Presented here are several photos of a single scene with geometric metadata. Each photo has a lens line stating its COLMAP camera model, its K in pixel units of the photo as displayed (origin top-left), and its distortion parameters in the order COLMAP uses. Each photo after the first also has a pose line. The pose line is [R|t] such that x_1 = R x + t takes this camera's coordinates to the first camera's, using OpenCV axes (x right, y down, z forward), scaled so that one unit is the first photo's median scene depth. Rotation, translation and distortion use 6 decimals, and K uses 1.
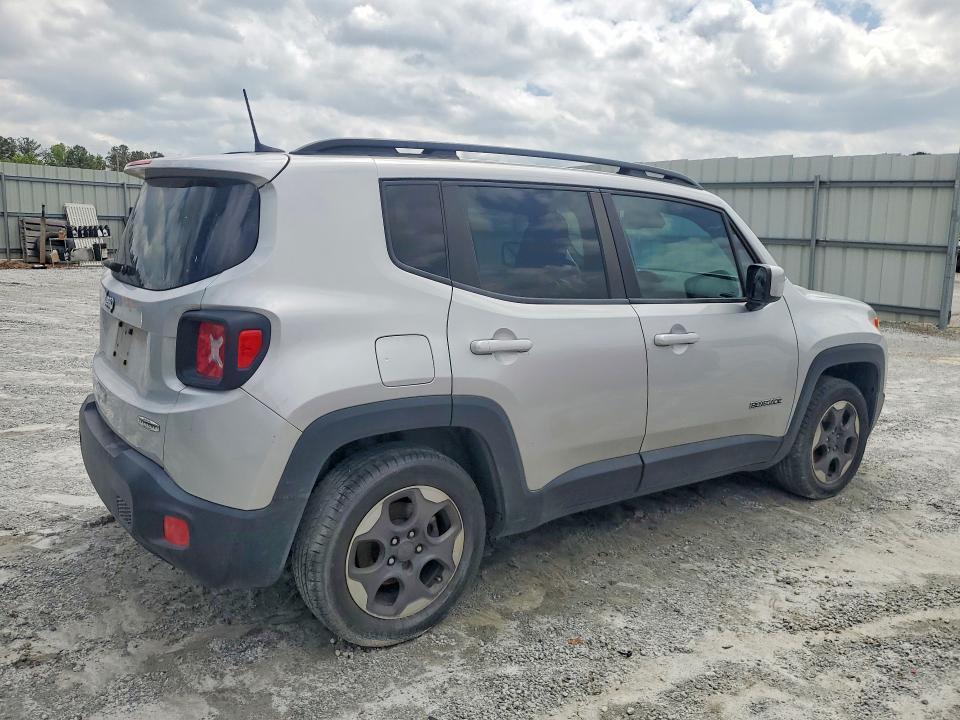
lens RADIAL K [[763.4, 0, 480.8], [0, 763.4, 353.1], [0, 0, 1]] dist [0.000373, 0.019313]
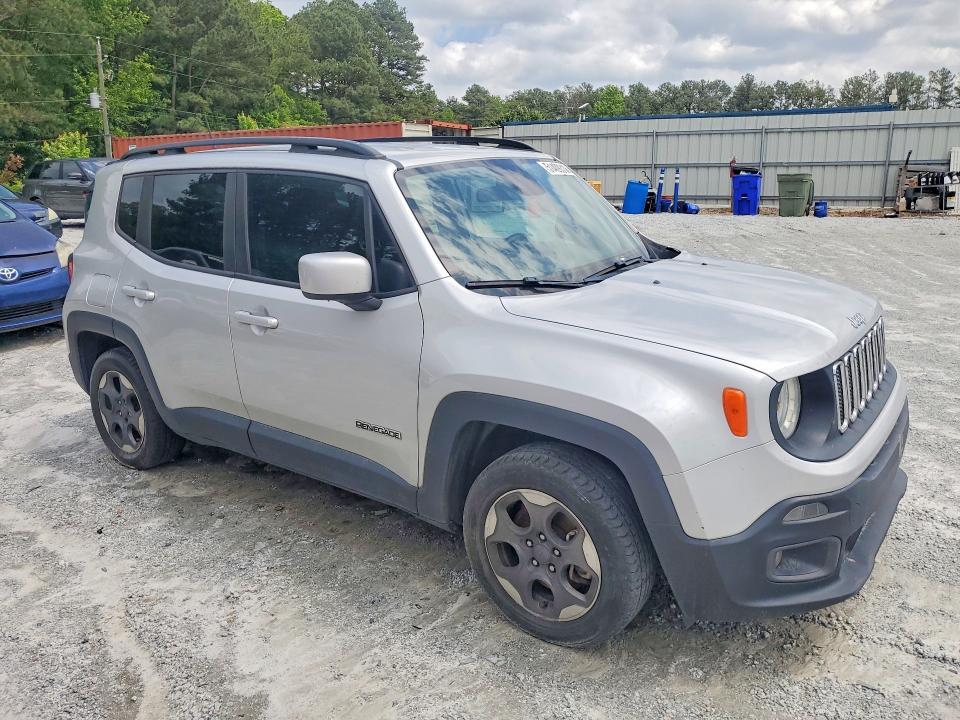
lens RADIAL K [[763.4, 0, 474.5], [0, 763.4, 361.3], [0, 0, 1]] dist [0.000373, 0.019313]
pose [[0.291023, 0.210059, -0.933371, 1.471201], [-0.131493, 0.975122, 0.178457, -0.203827], [0.947637, 0.070797, 0.311404, 1.117982]]
